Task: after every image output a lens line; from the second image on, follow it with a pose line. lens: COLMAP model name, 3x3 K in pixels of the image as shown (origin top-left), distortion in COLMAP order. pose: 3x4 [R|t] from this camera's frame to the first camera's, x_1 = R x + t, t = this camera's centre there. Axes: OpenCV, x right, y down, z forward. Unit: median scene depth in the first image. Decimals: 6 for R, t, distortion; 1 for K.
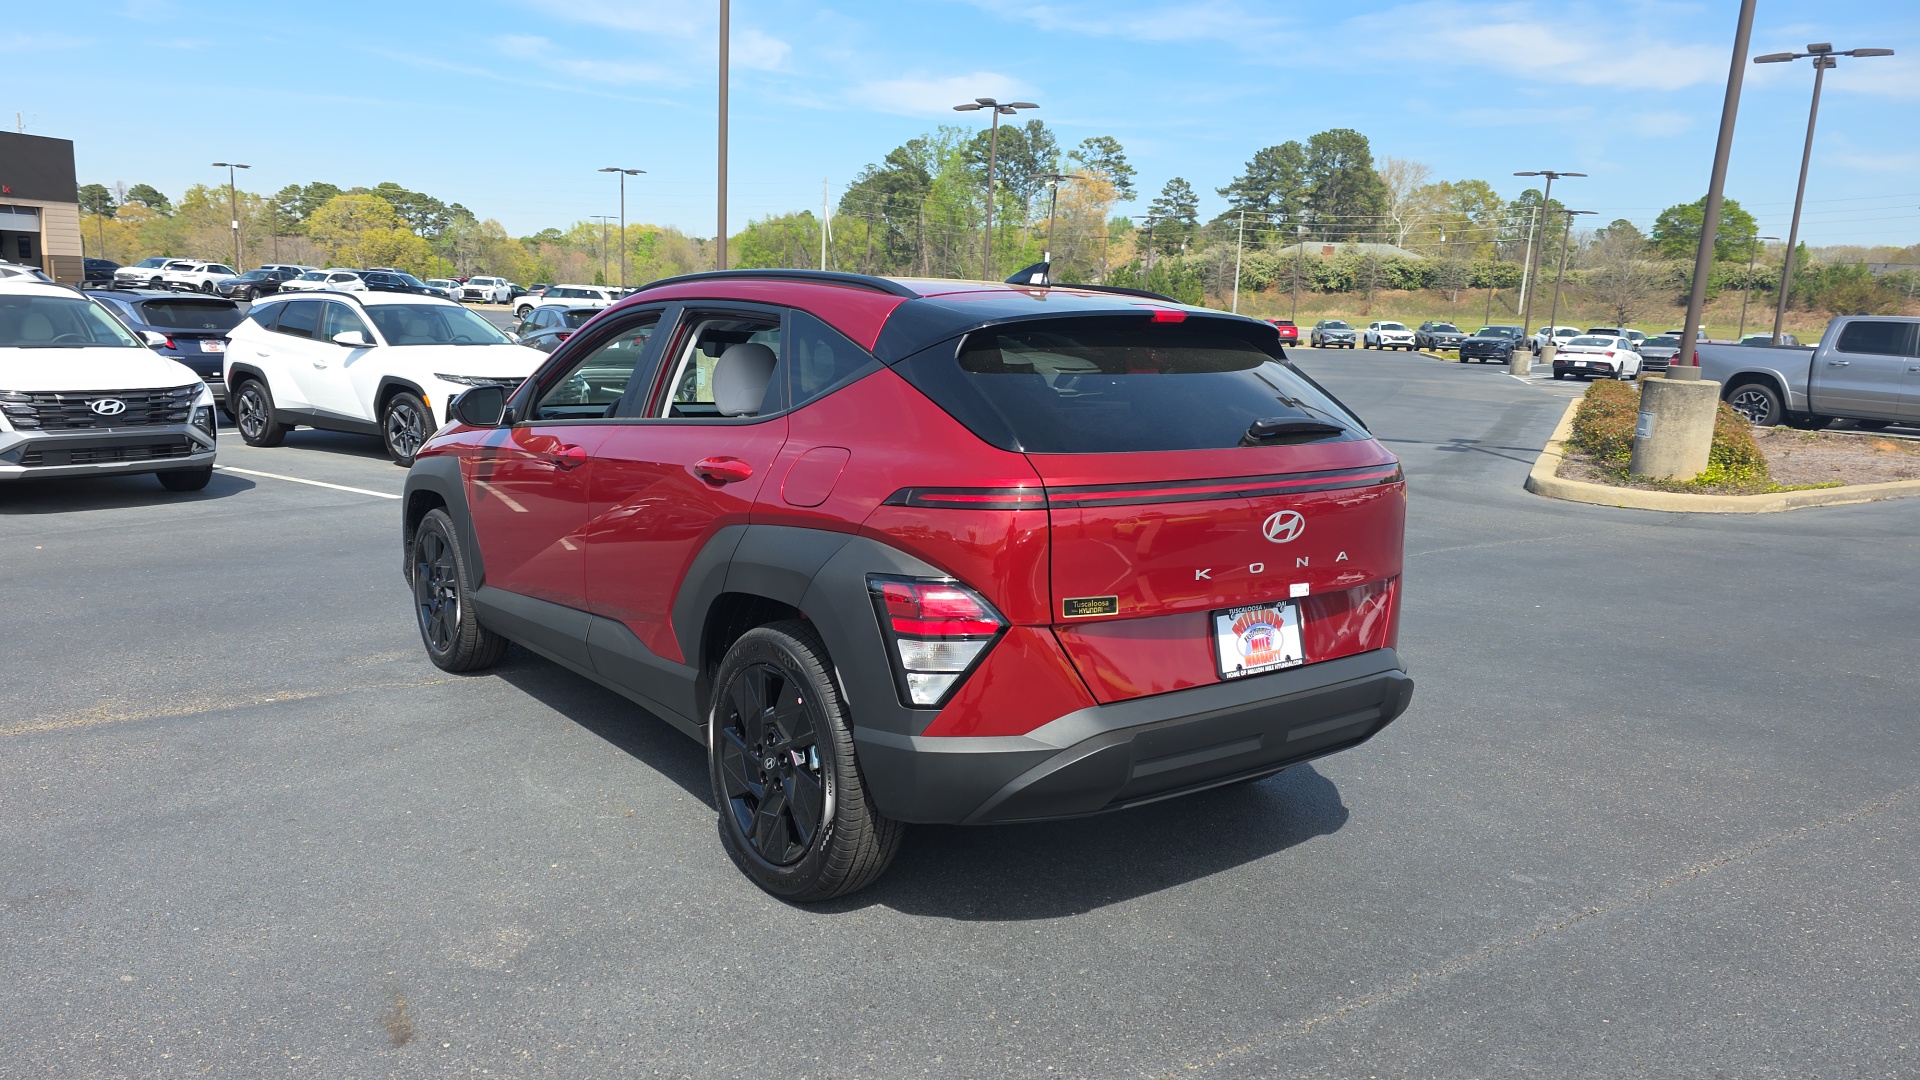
lens RADIAL K [[1300.0, 0, 940.3], [0, 1300.0, 560.9], [0, 0, 1]] dist [0.059614, -0.056231]
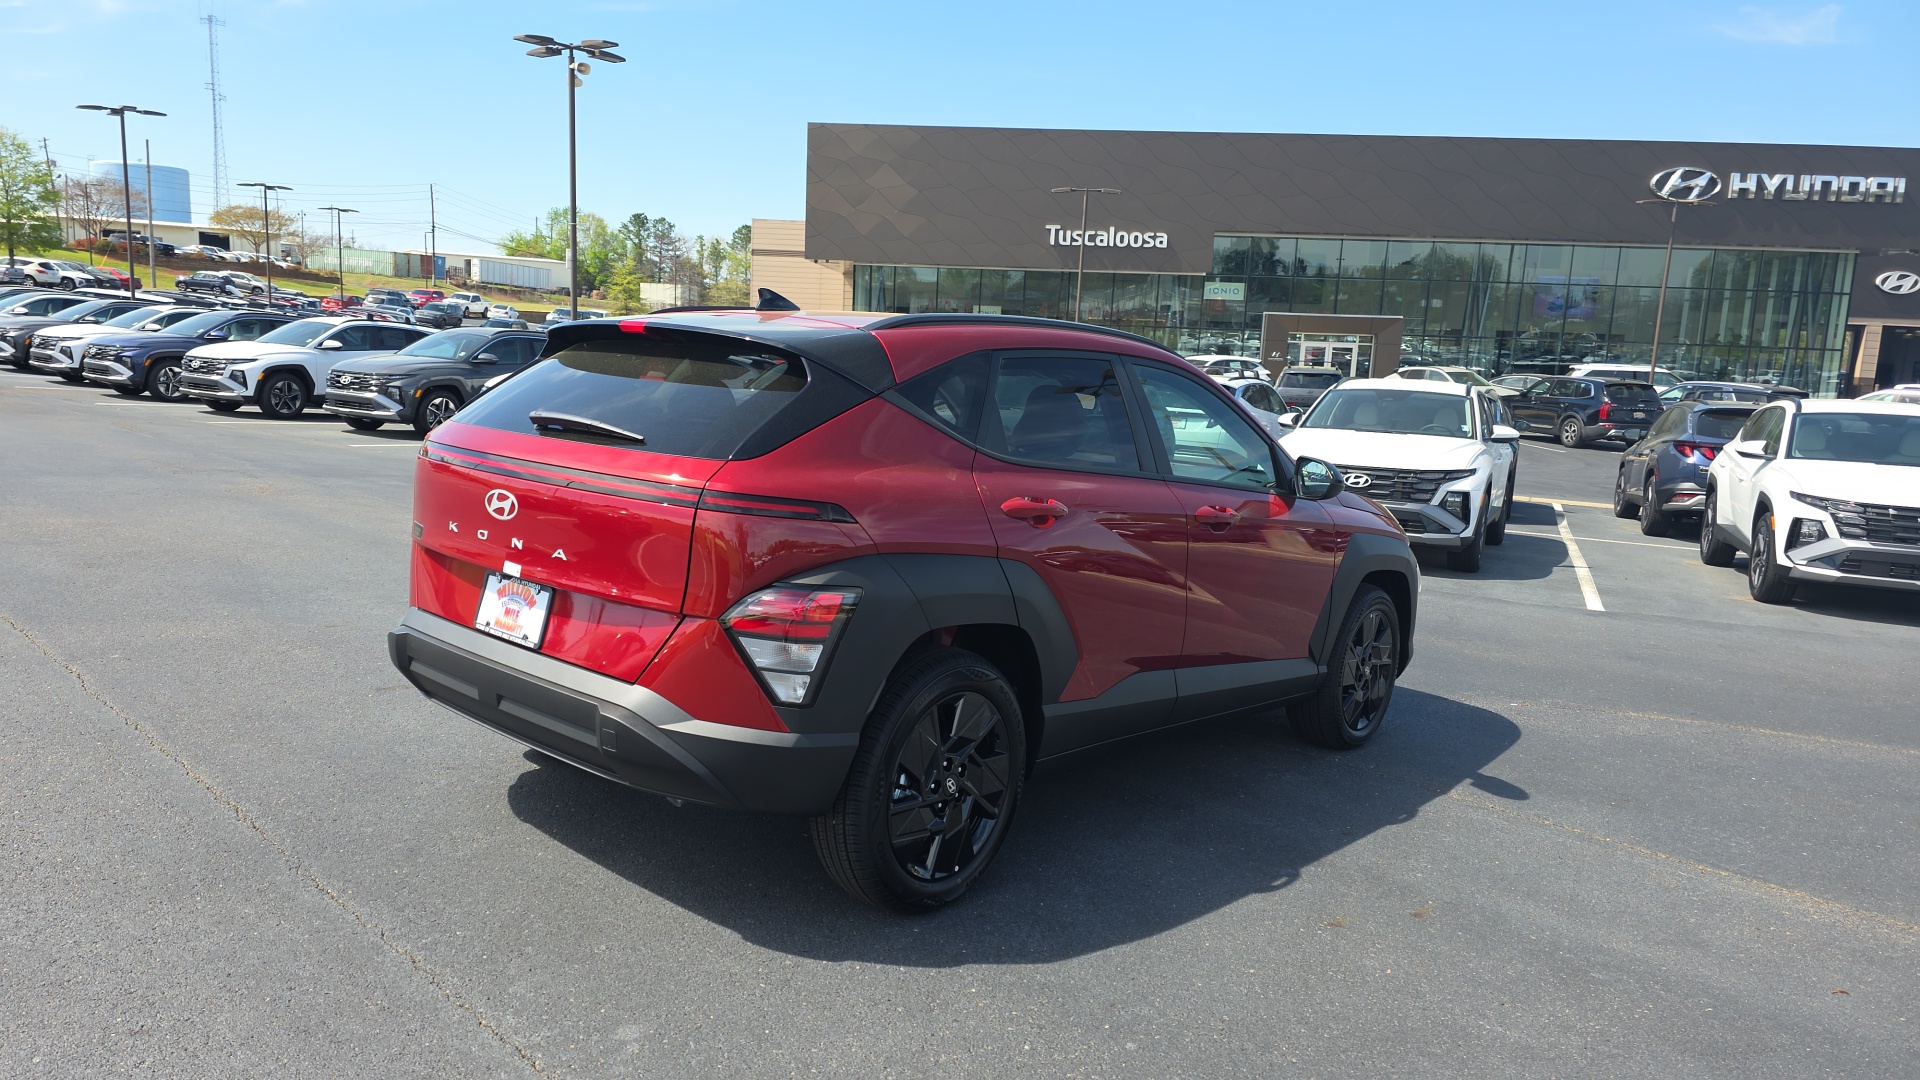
lens RADIAL K [[1319.8, 0, 830.9], [0, 1319.8, 536.2], [0, 0, 1]] dist [0.046578, -0.042282]
pose [[0.143786, 0.112250, -0.983222, 1.331939], [-0.231990, 0.969683, 0.076779, -0.142693], [0.962032, 0.217058, 0.165468, 1.031451]]
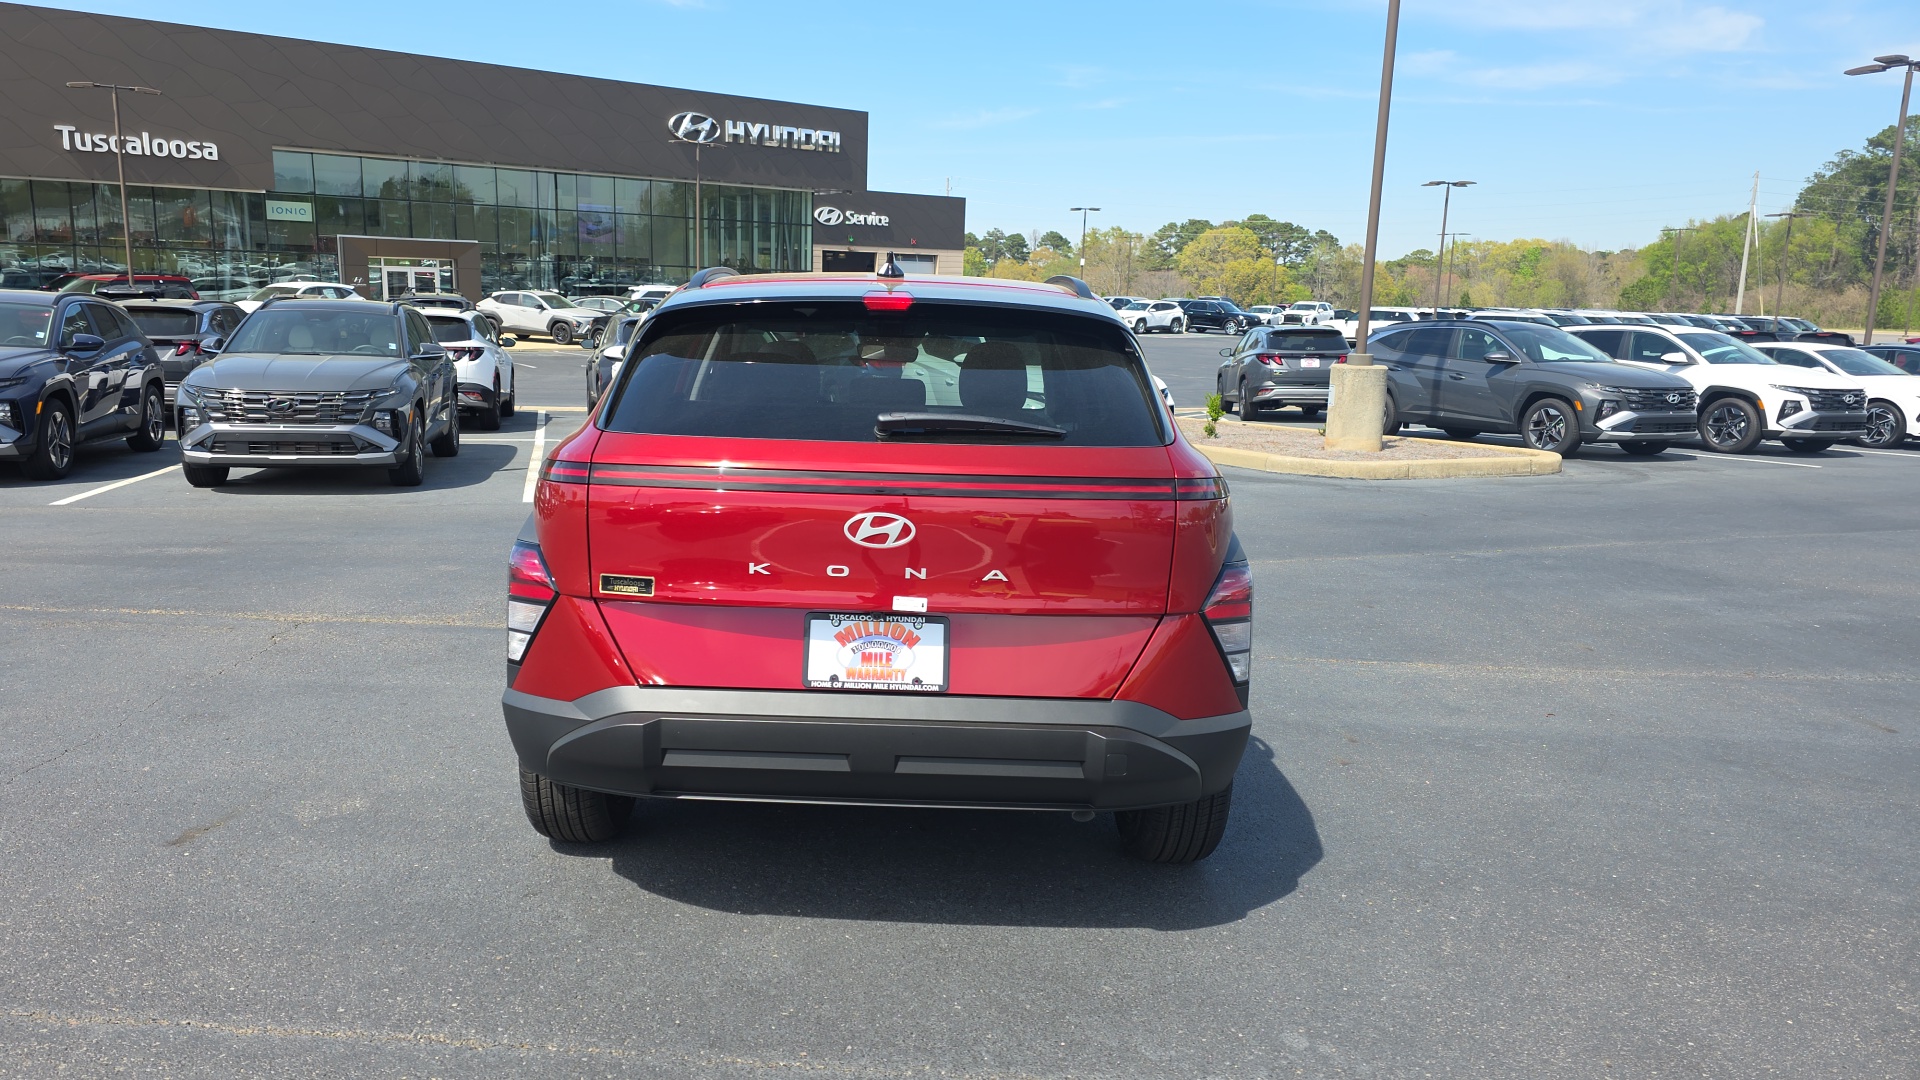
lens RADIAL K [[1327.2, 0, 875.0], [0, 1327.2, 540.3], [0, 0, 1]] dist [0.080593, -0.085991]
pose [[0.790591, 0.087477, -0.606063, 0.776789], [-0.110353, 0.993892, -0.000497, -0.017322], [0.602318, 0.067274, 0.795416, 0.251364]]
